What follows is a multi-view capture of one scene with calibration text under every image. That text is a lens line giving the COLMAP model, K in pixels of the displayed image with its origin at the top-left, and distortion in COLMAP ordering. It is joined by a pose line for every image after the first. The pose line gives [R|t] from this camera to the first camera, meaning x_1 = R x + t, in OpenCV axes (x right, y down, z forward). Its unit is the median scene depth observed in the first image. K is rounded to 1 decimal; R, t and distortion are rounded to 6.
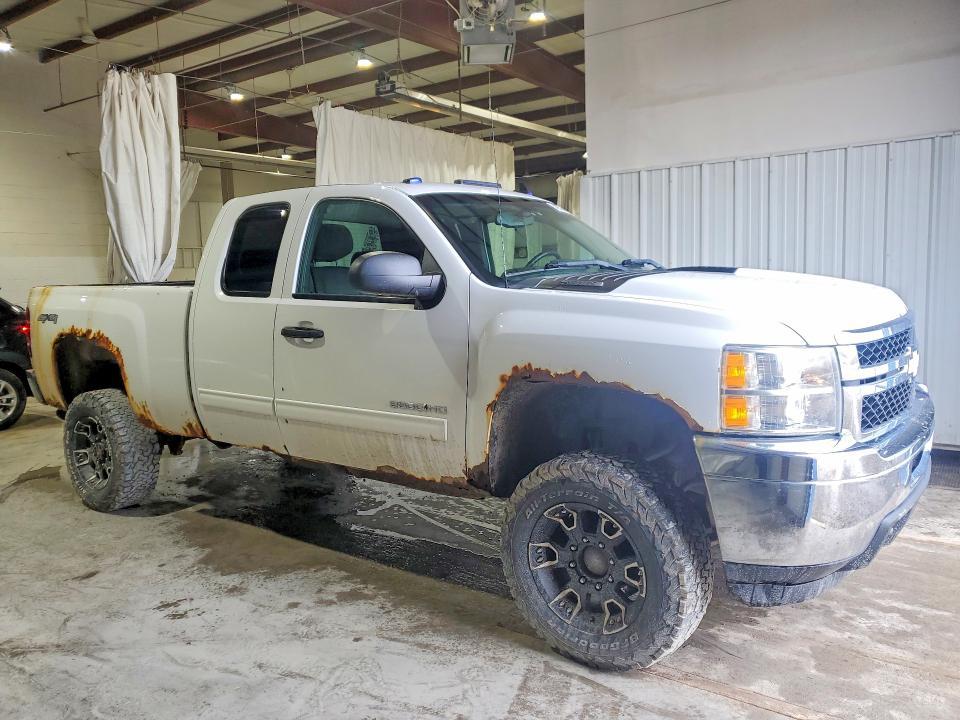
lens RADIAL K [[795.5, 0, 478.5], [0, 795.5, 359.1], [0, 0, 1]] dist [0.030183, 0.005307]
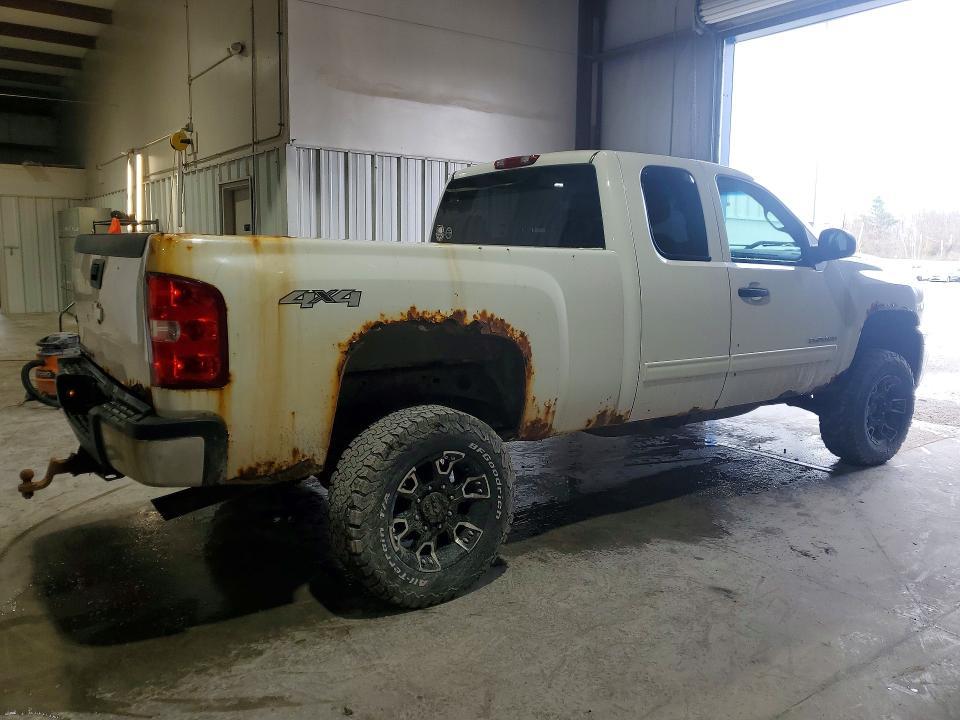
lens RADIAL K [[766.3, 0, 482.9], [0, 766.3, 356.4], [0, 0, 1]] dist [0.009302, 0.012265]
pose [[0.260932, -0.096596, 0.960512, -1.214931], [0.085259, 0.993399, 0.076742, -0.052080], [-0.961585, 0.061868, 0.267445, 0.949577]]
